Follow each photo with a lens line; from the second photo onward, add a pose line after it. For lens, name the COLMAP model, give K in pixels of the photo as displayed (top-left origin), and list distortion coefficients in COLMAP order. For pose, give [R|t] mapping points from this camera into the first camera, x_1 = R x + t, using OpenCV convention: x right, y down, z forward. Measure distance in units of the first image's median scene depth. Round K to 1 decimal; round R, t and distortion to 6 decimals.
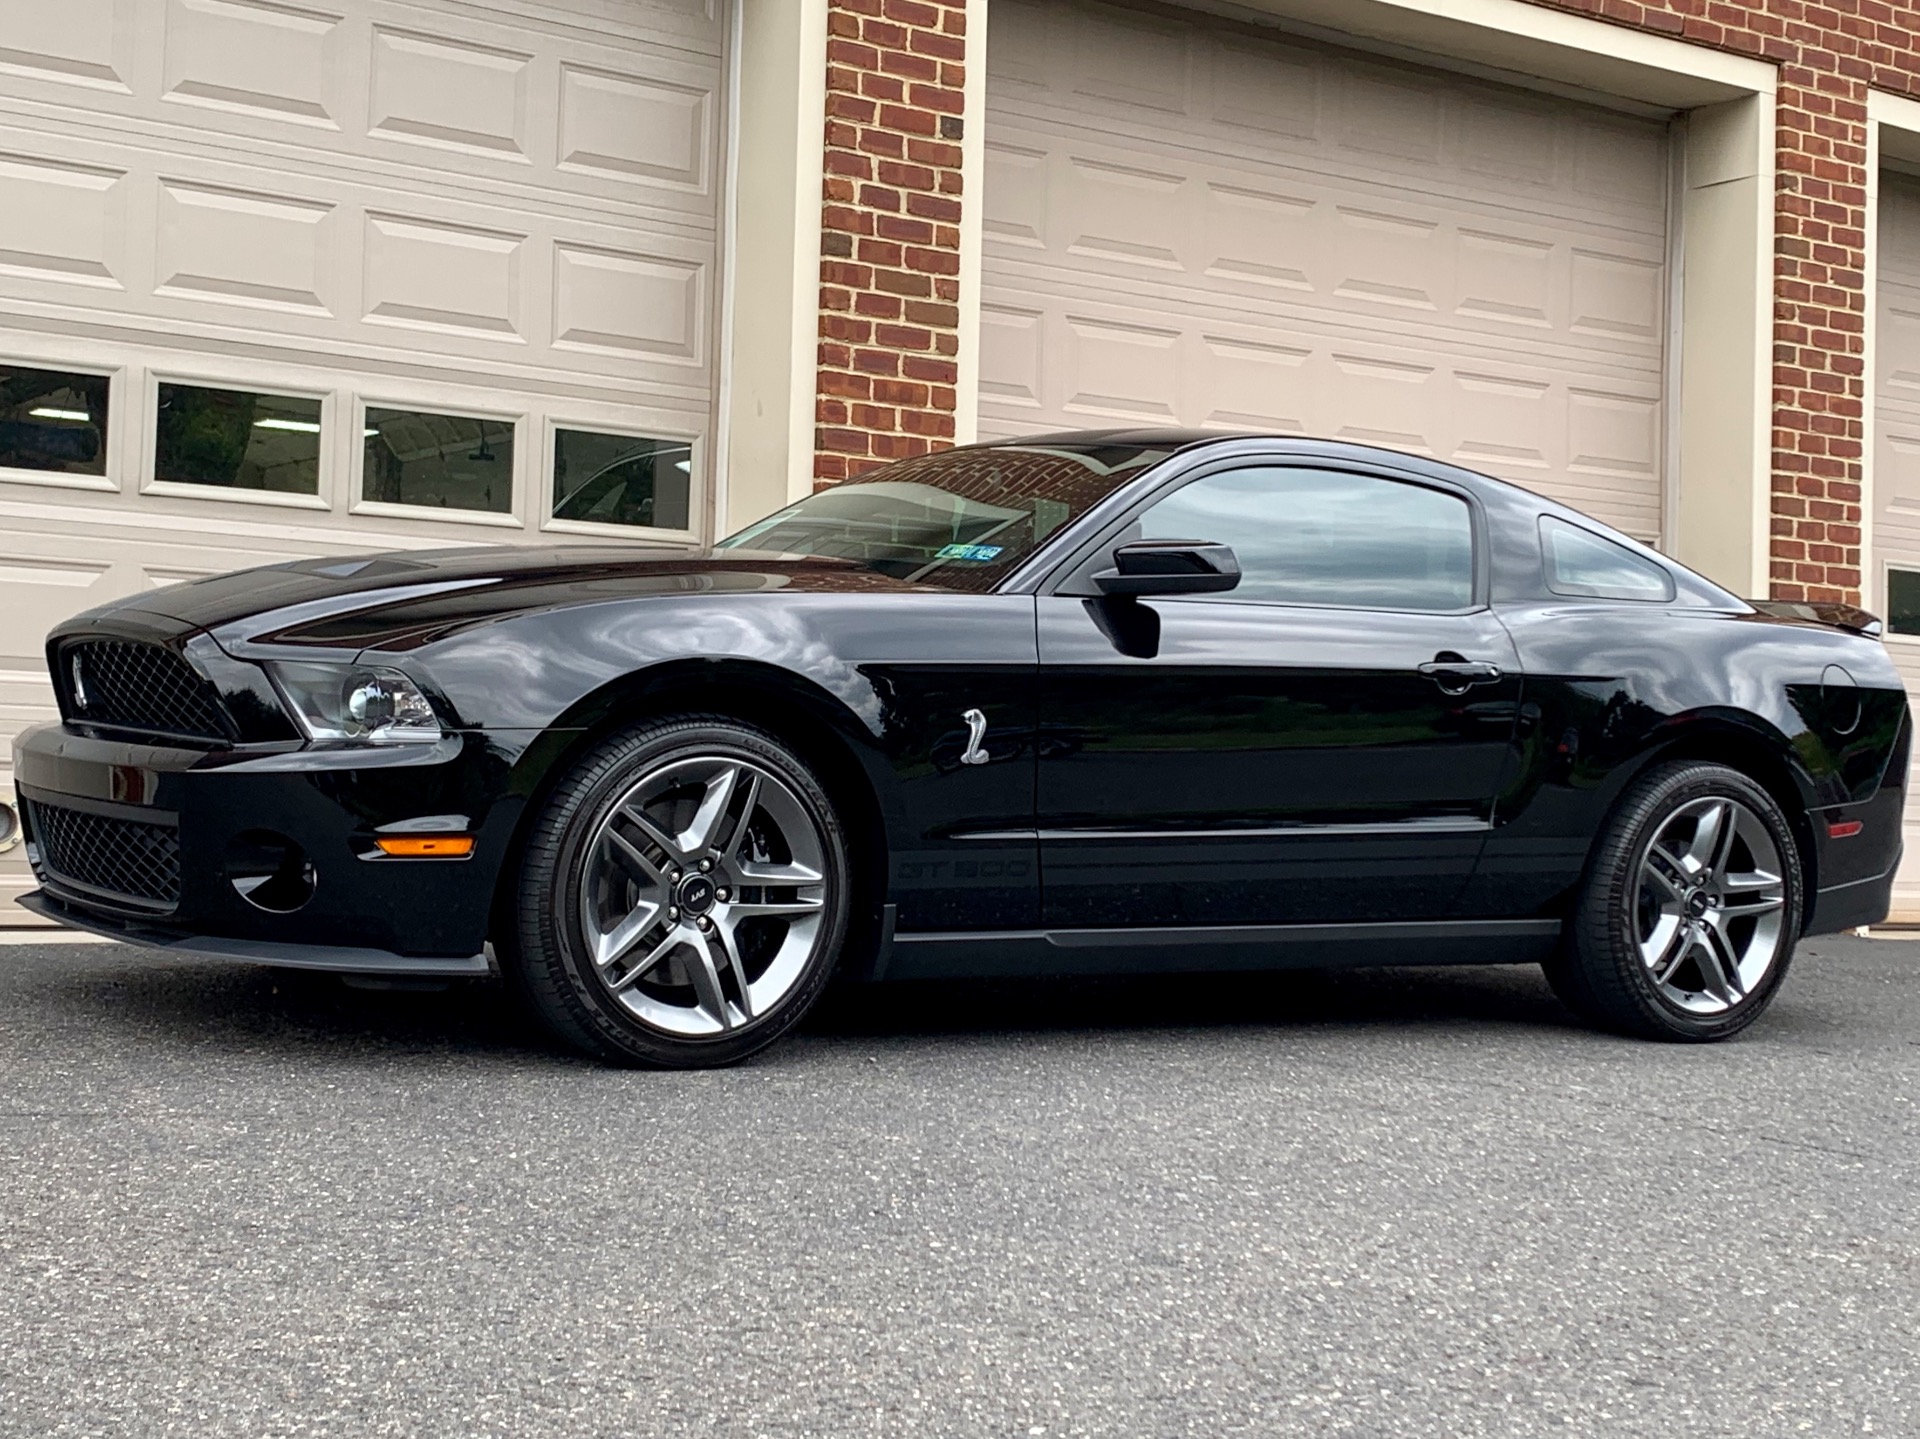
lens RADIAL K [[2783.8, 0, 967.4], [0, 2783.8, 639.3], [0, 0, 1]] dist [0.220152, -0.761207]
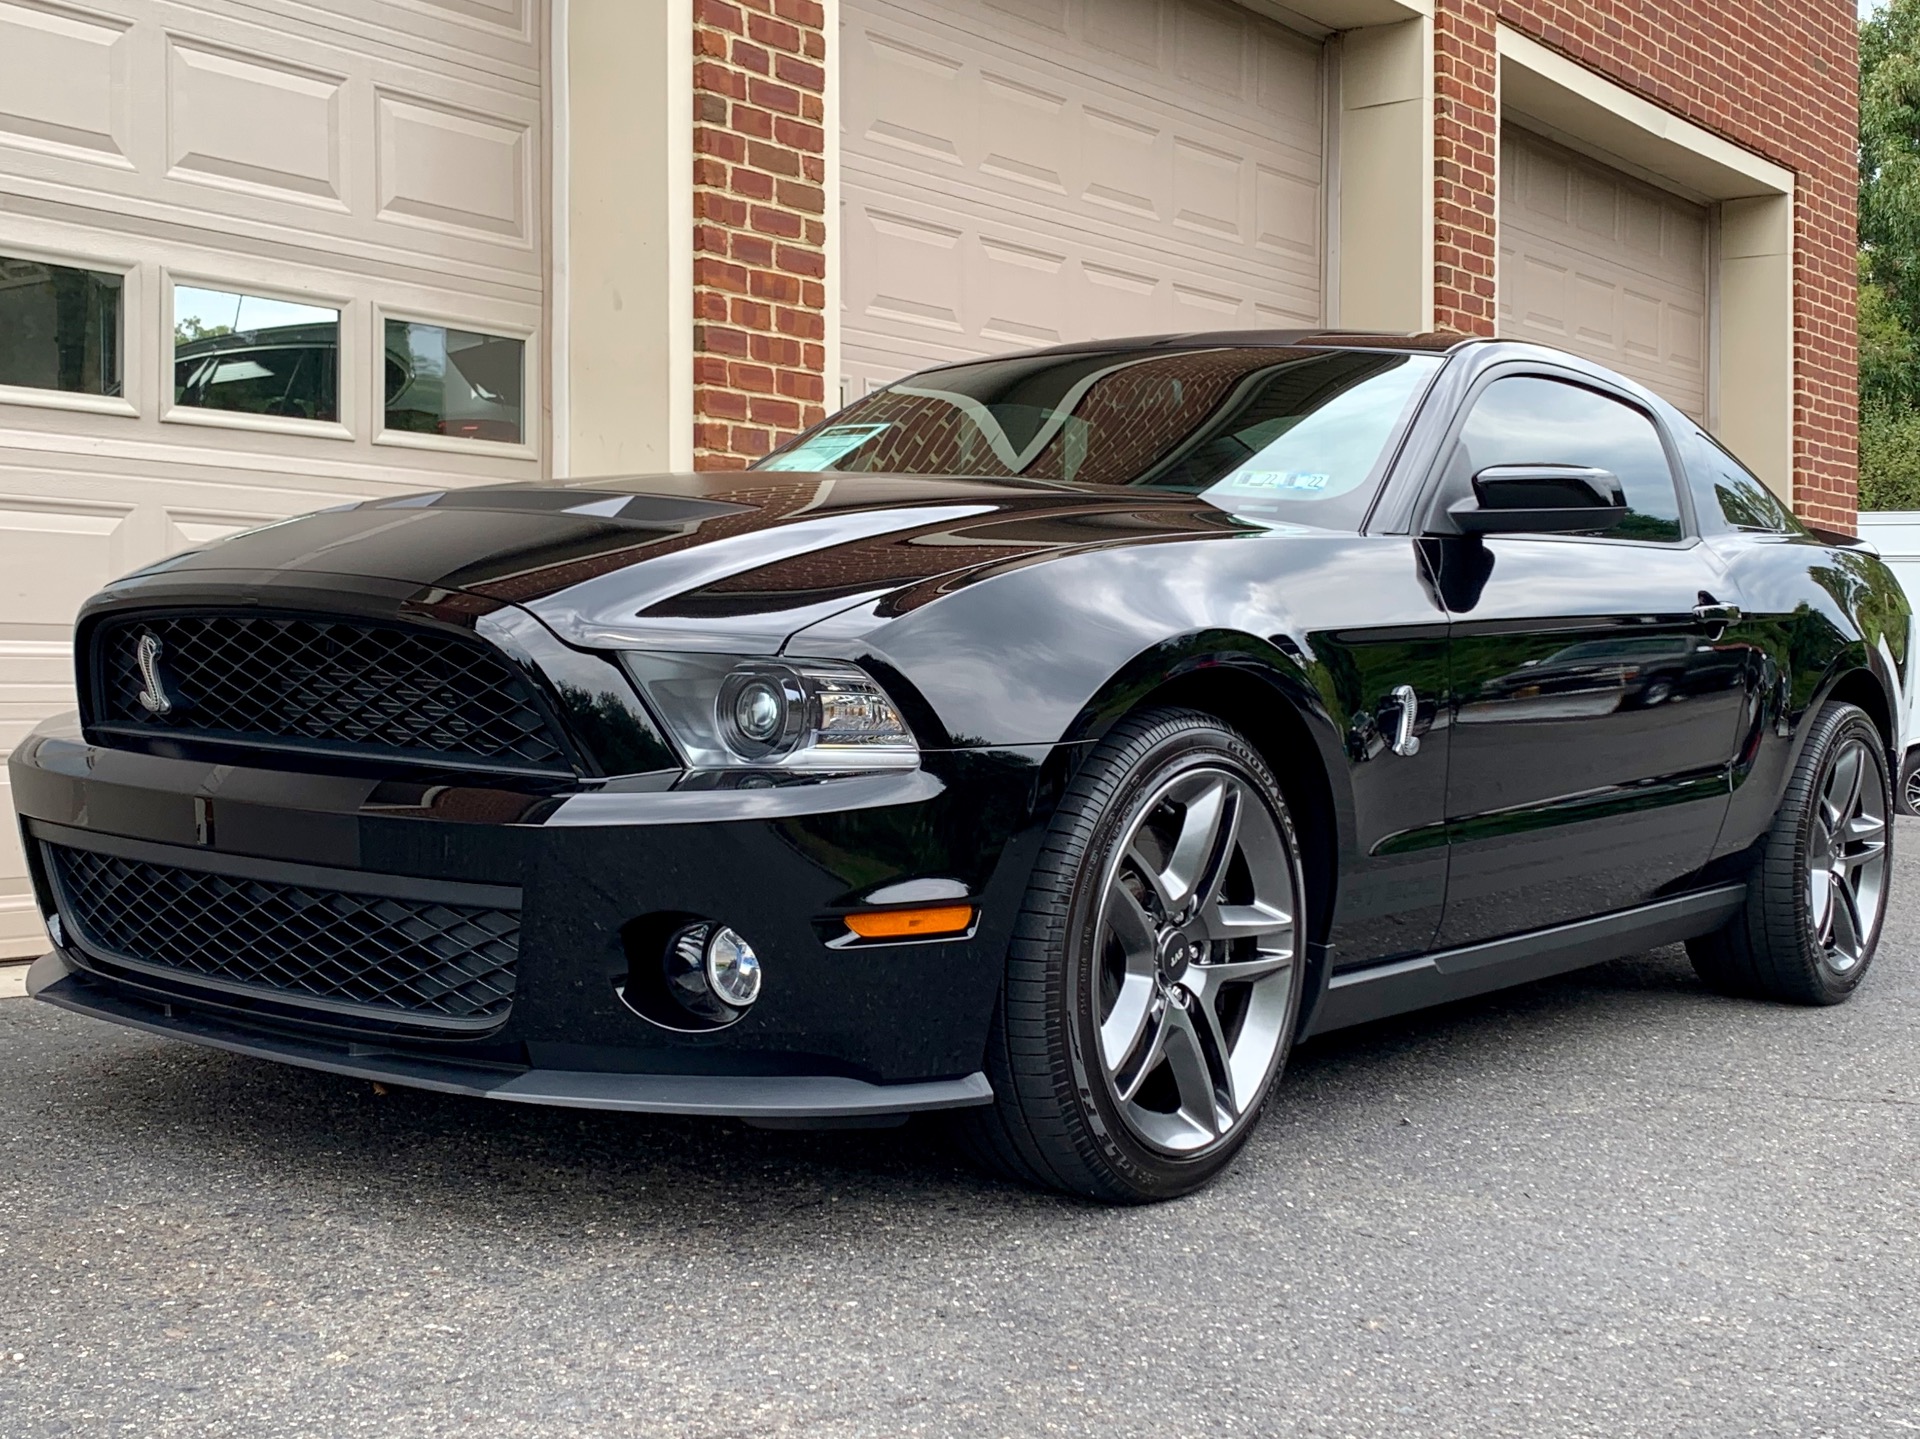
lens RADIAL K [[2428.1, 0, 948.9], [0, 2428.1, 644.9], [0, 0, 1]] dist [0.221085, -0.744713]
pose [[0.947493, -0.022185, 0.319005, -0.217837], [0.007524, 0.998861, 0.047118, -0.012436], [-0.319687, -0.042244, 0.946581, 0.258738]]
